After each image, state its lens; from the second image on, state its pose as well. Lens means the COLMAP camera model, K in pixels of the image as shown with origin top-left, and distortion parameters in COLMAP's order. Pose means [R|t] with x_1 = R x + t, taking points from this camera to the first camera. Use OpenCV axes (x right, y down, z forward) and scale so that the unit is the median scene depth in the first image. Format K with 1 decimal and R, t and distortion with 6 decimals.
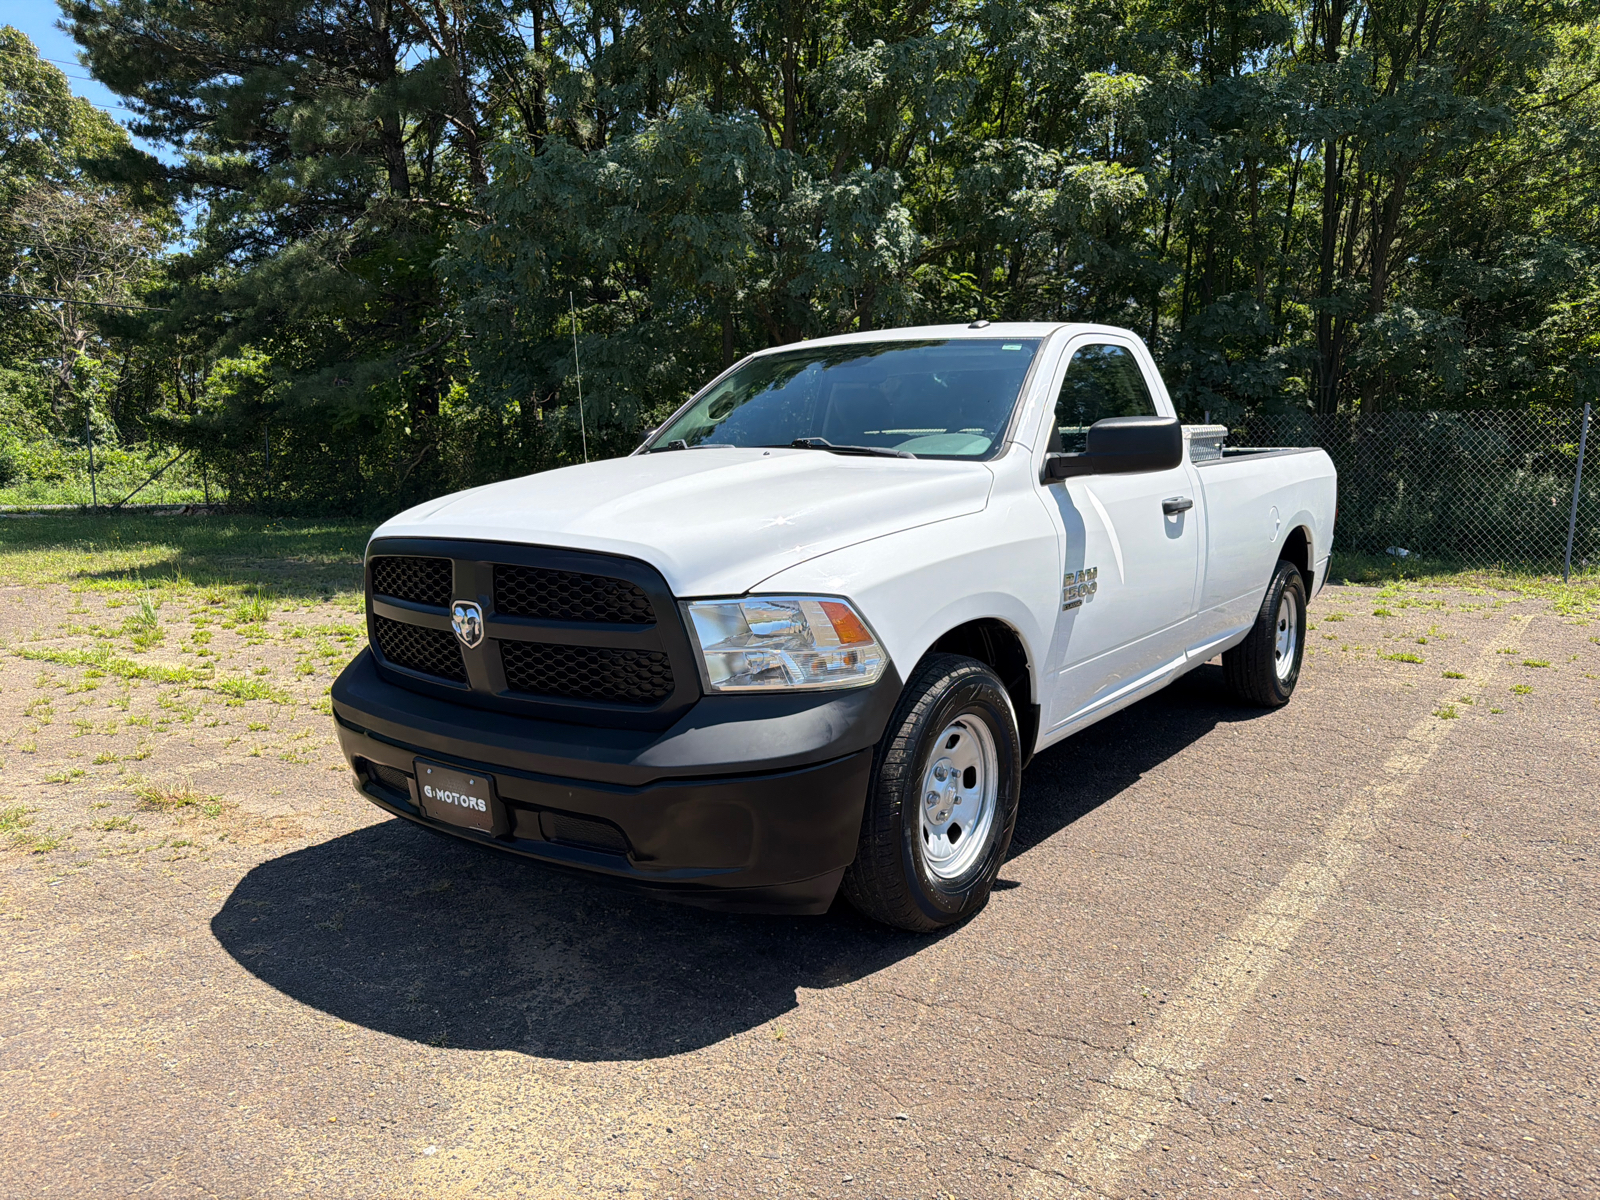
lens RADIAL K [[1127.2, 0, 806.9], [0, 1127.2, 621.1], [0, 0, 1]] dist [0.050683, -0.066278]
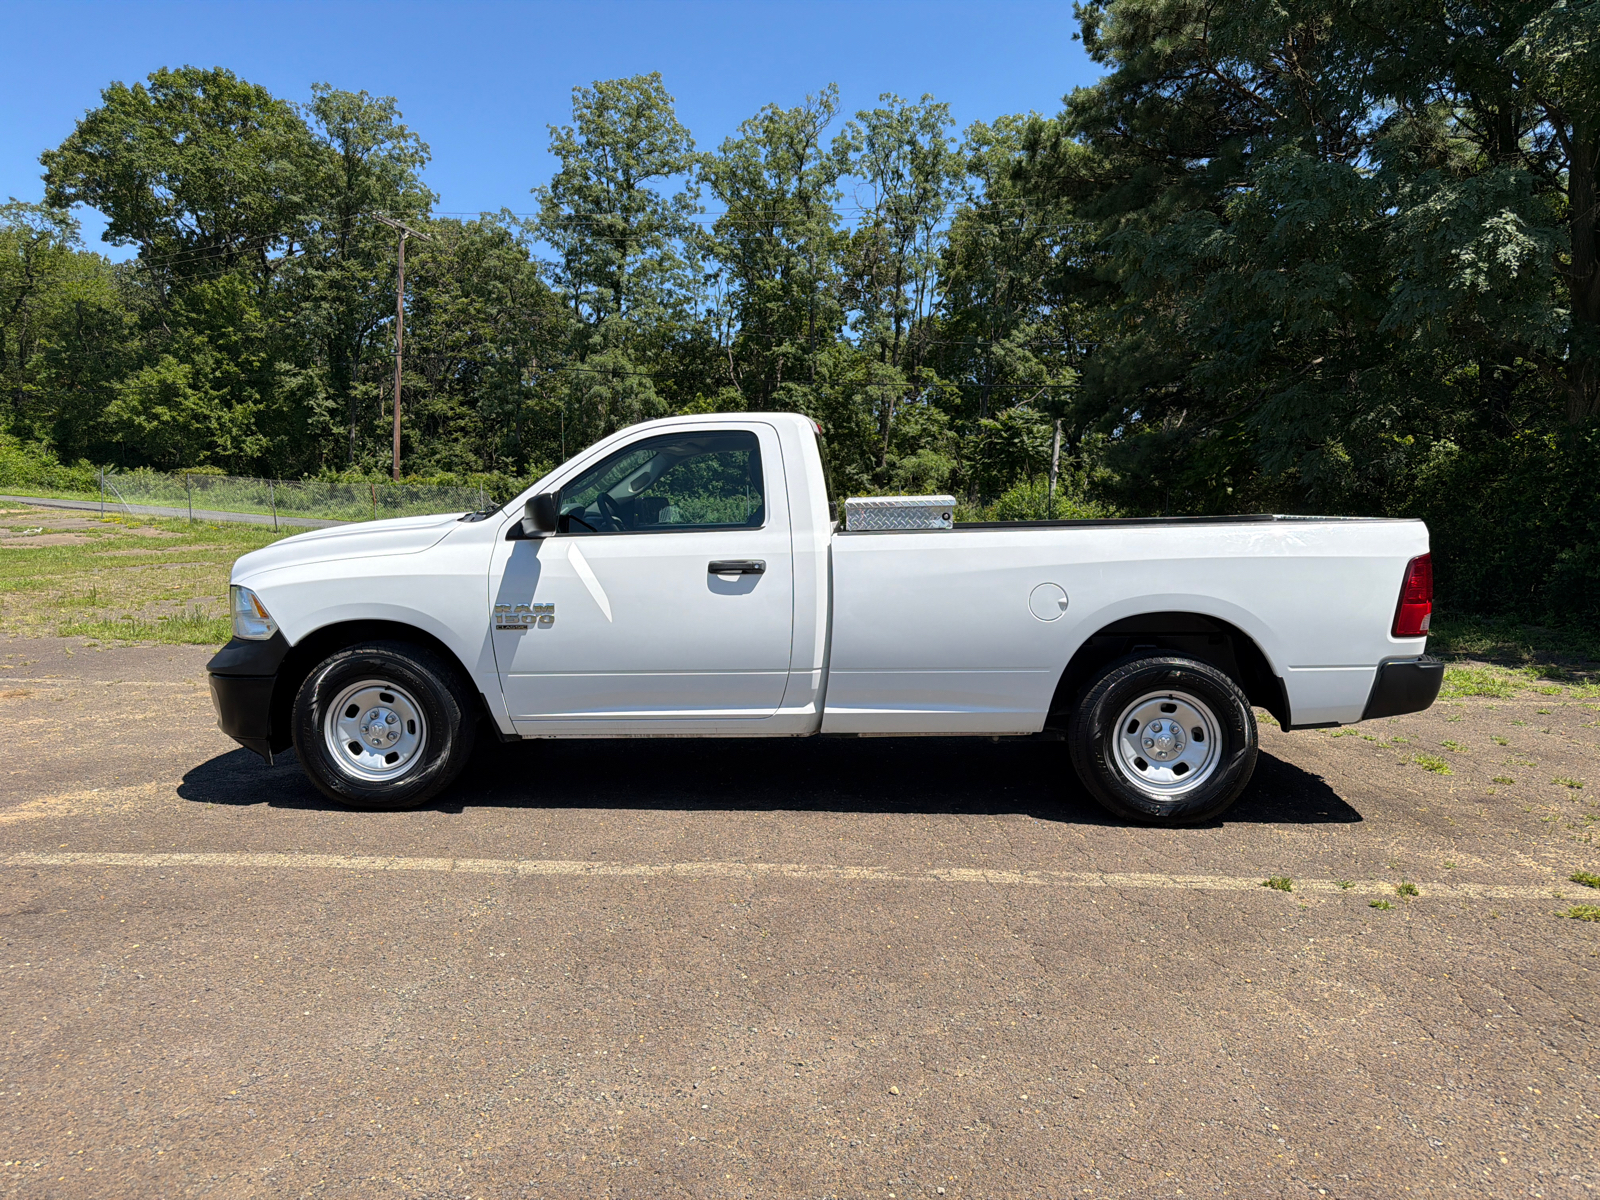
lens RADIAL K [[1127.2, 0, 785.2], [0, 1127.2, 608.7], [0, 0, 1]] dist [0.050683, -0.066278]
pose [[0.557256, 0.079020, -0.826572, 1.517207], [-0.128566, 0.991668, 0.008127, -0.088920], [0.820327, 0.101740, 0.562772, 0.476913]]
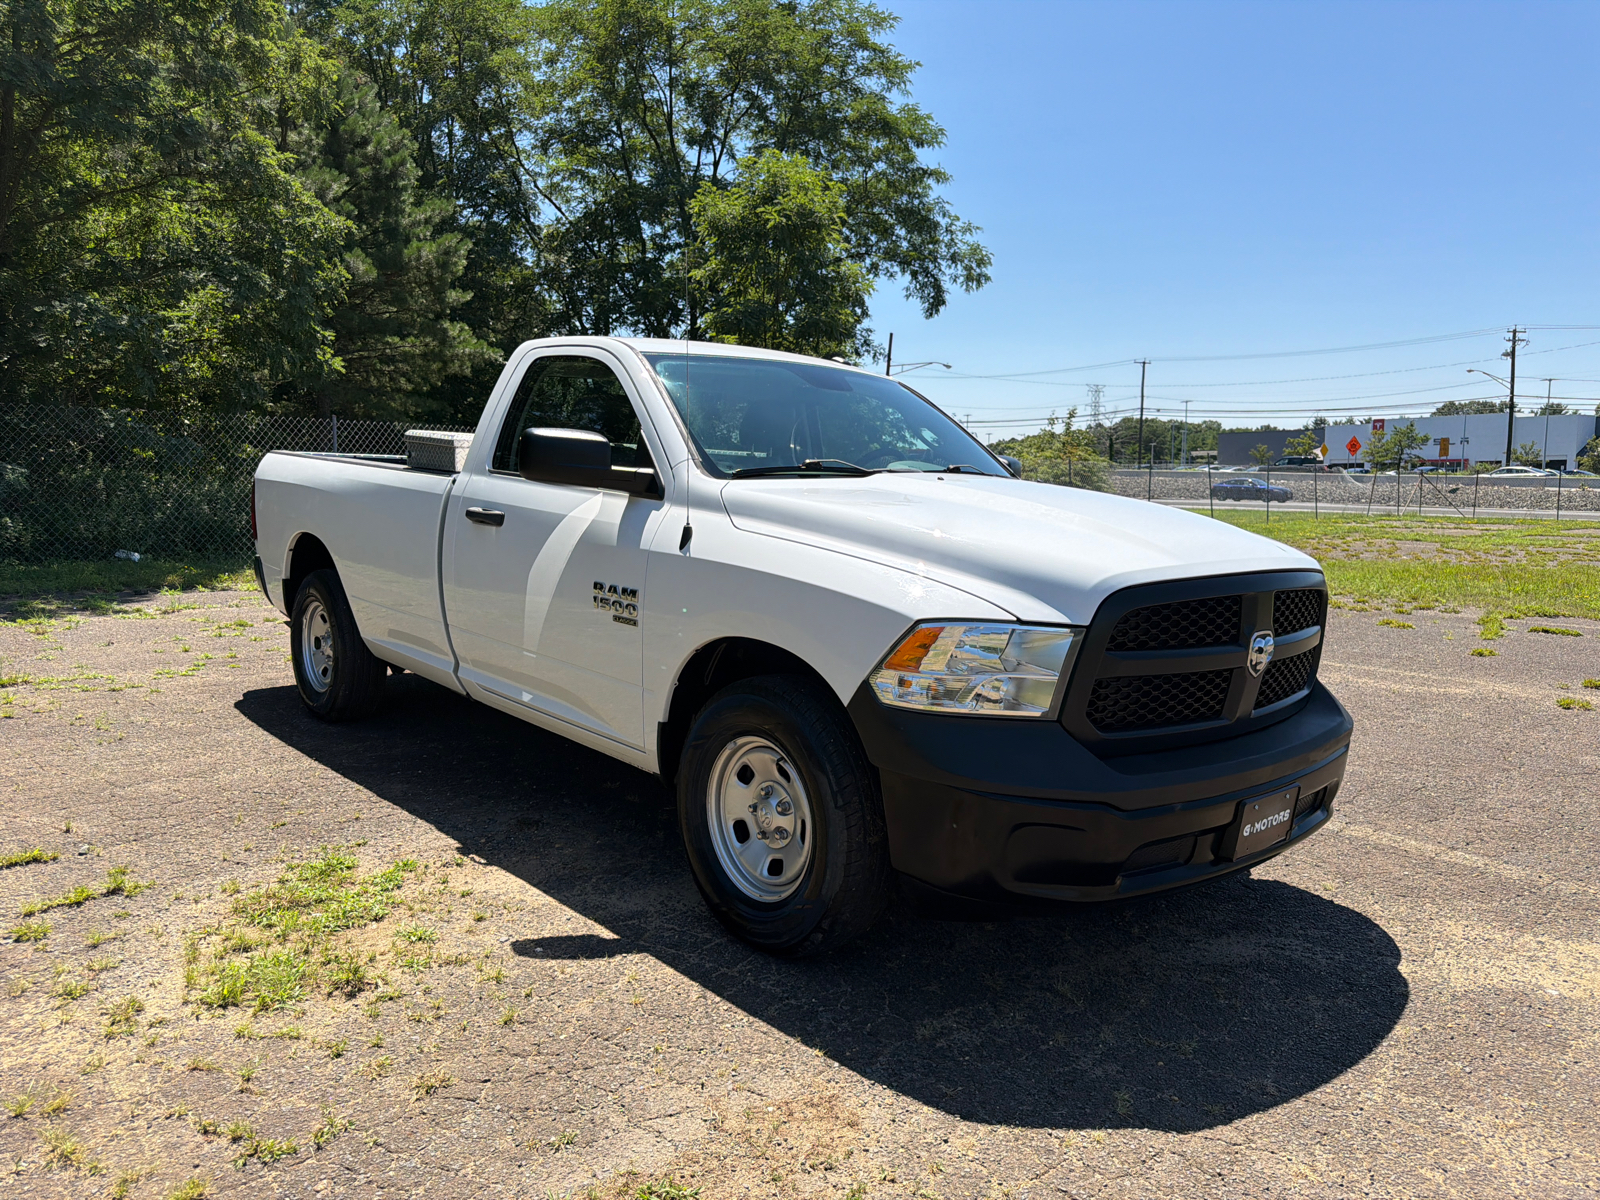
lens RADIAL K [[1127.2, 0, 794.5], [0, 1127.2, 613.1], [0, 0, 1]] dist [0.050683, -0.066278]
pose [[0.213347, -0.110189, 0.970743, -1.096343], [0.109617, 0.990045, 0.088288, -0.135335], [-0.970808, 0.087574, 0.223301, 0.926600]]
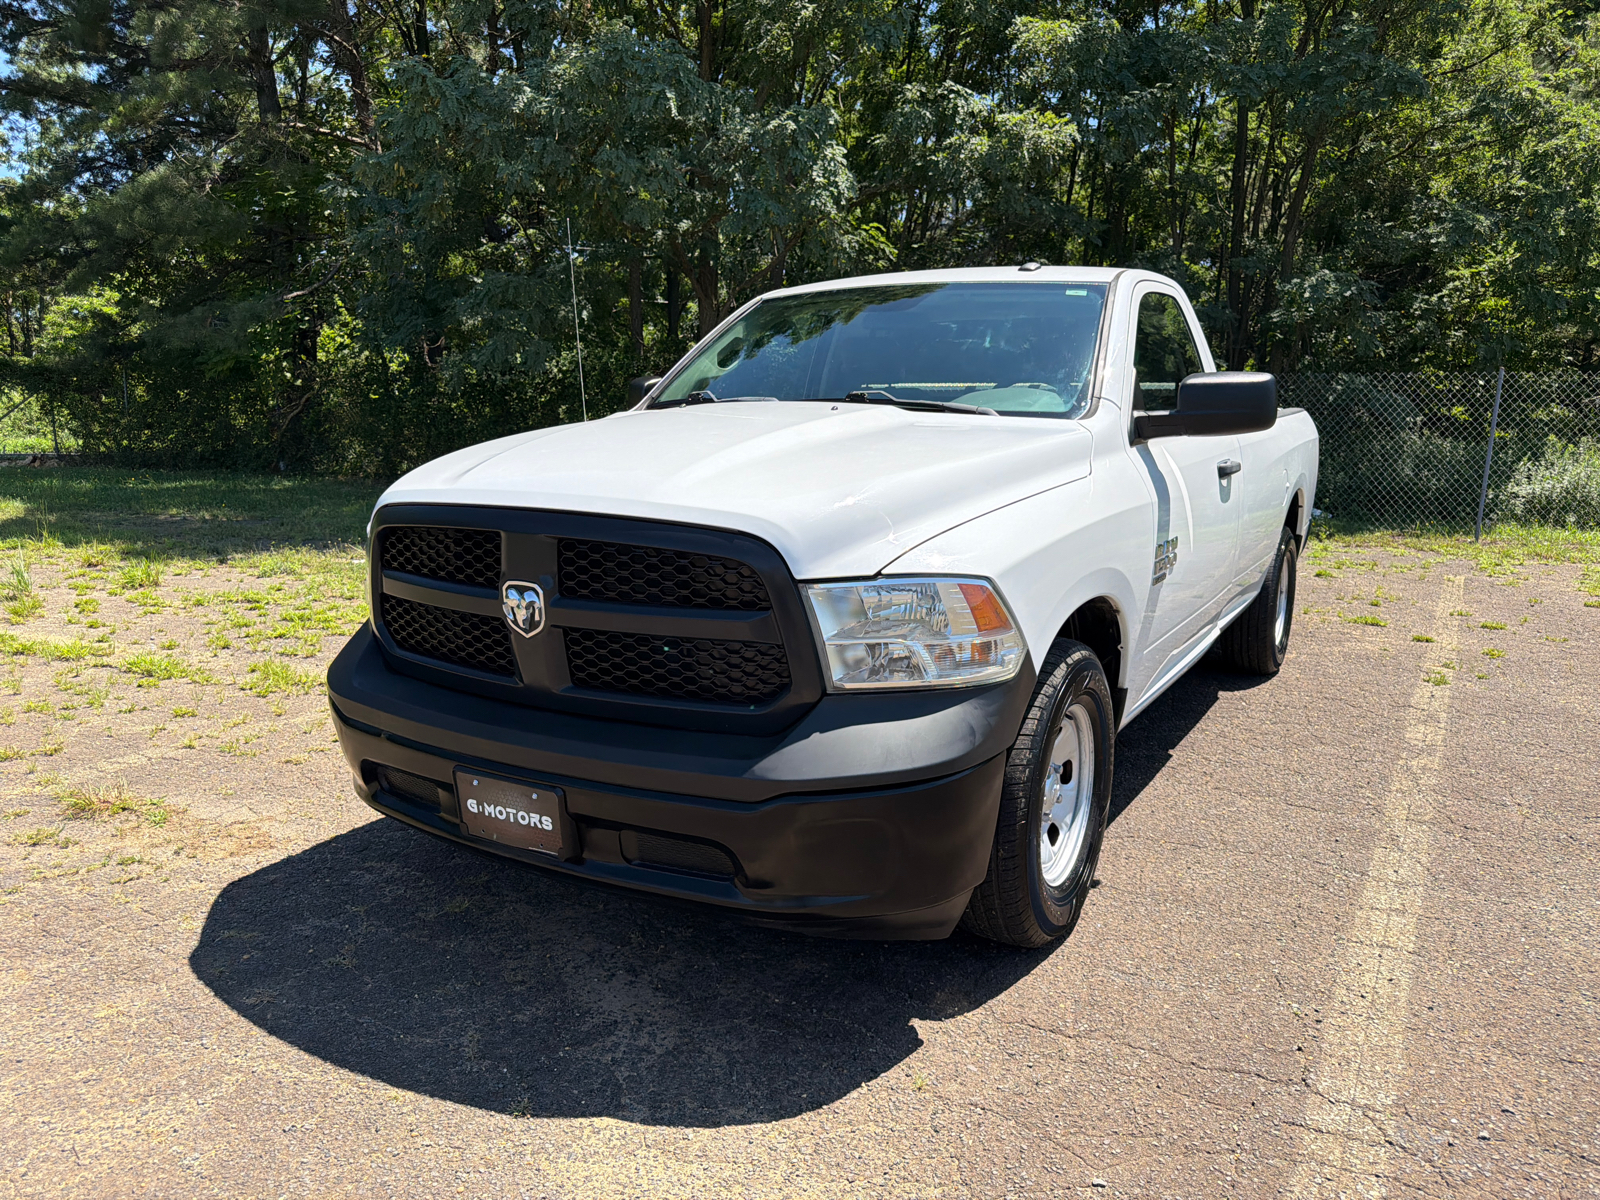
lens RADIAL K [[1127.2, 0, 810.0], [0, 1127.2, 624.9], [0, 0, 1]] dist [0.050683, -0.066278]
pose [[0.994277, -0.007205, 0.106591, -0.139803], [0.002663, 0.999085, 0.042686, -0.016318], [-0.106801, -0.042158, 0.993386, 0.113041]]
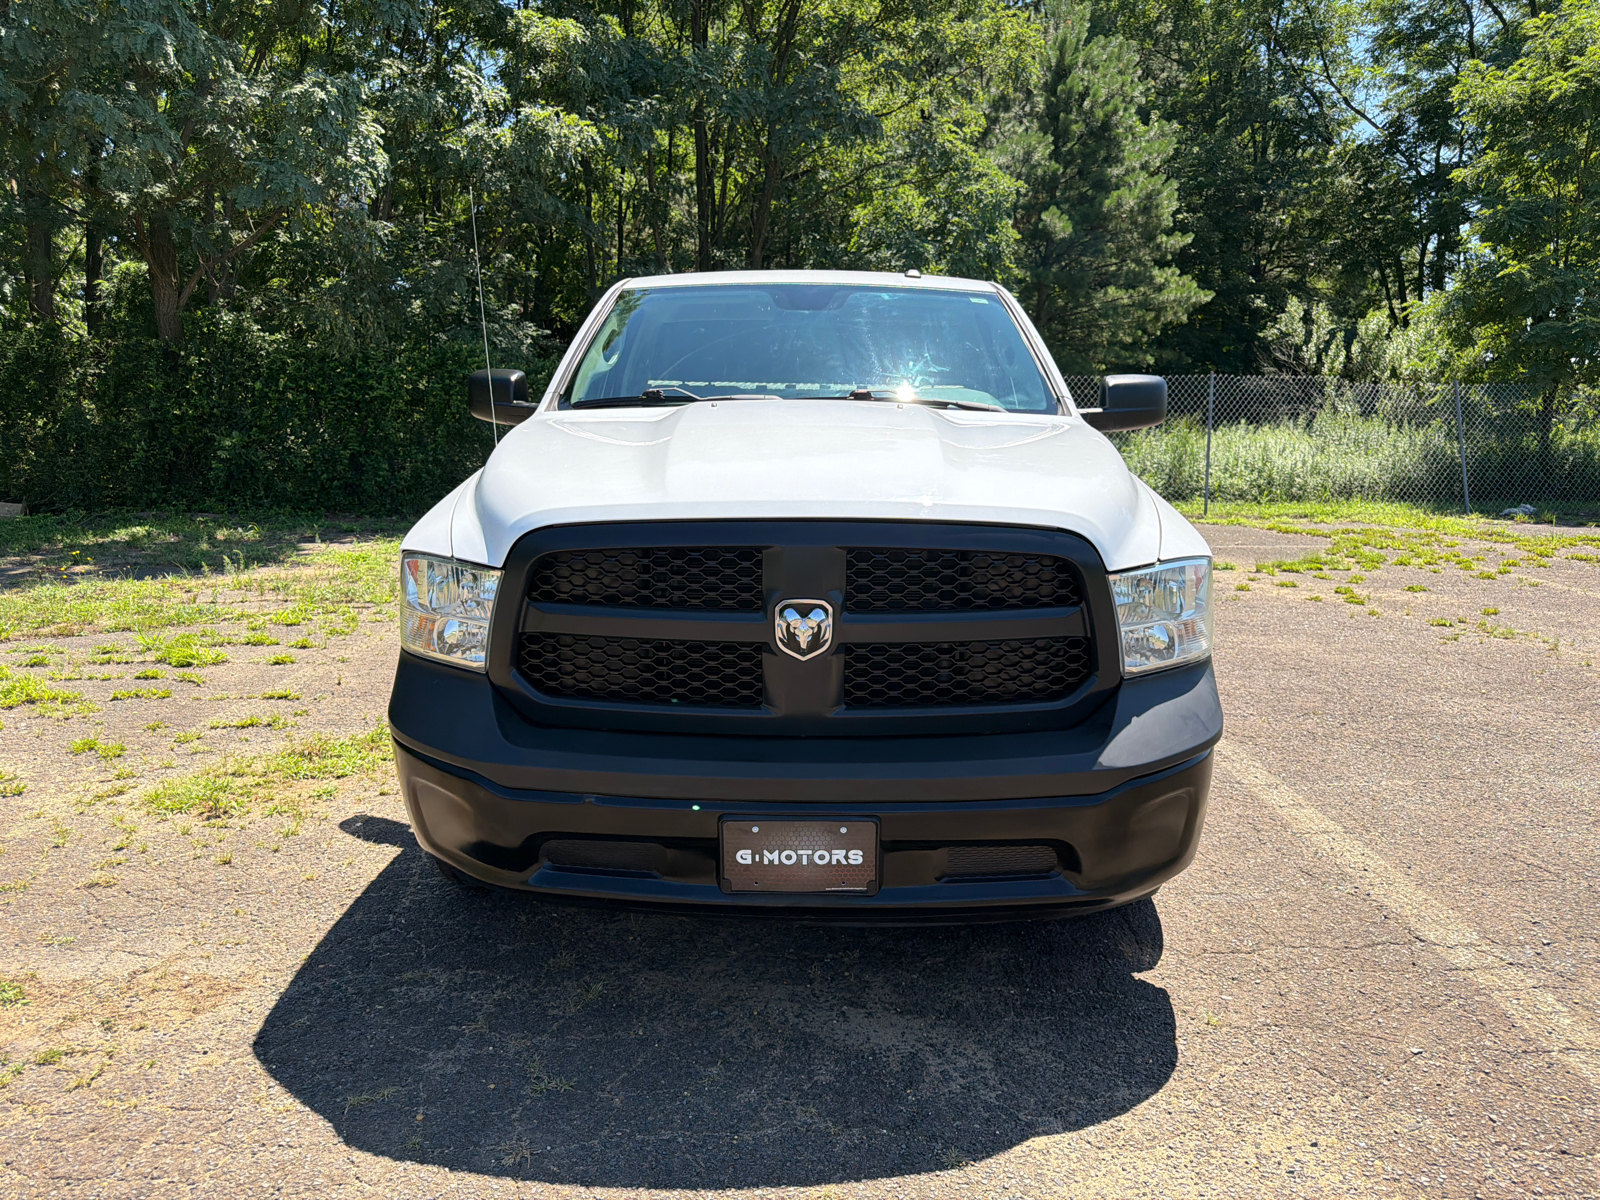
lens RADIAL K [[1127.2, 0, 812.5], [0, 1127.2, 603.9], [0, 0, 1]] dist [0.050683, -0.066278]
pose [[0.808829, -0.091820, 0.580831, -0.578819], [0.078192, 0.995757, 0.048529, -0.039959], [-0.582822, 0.006165, 0.812576, 0.296211]]
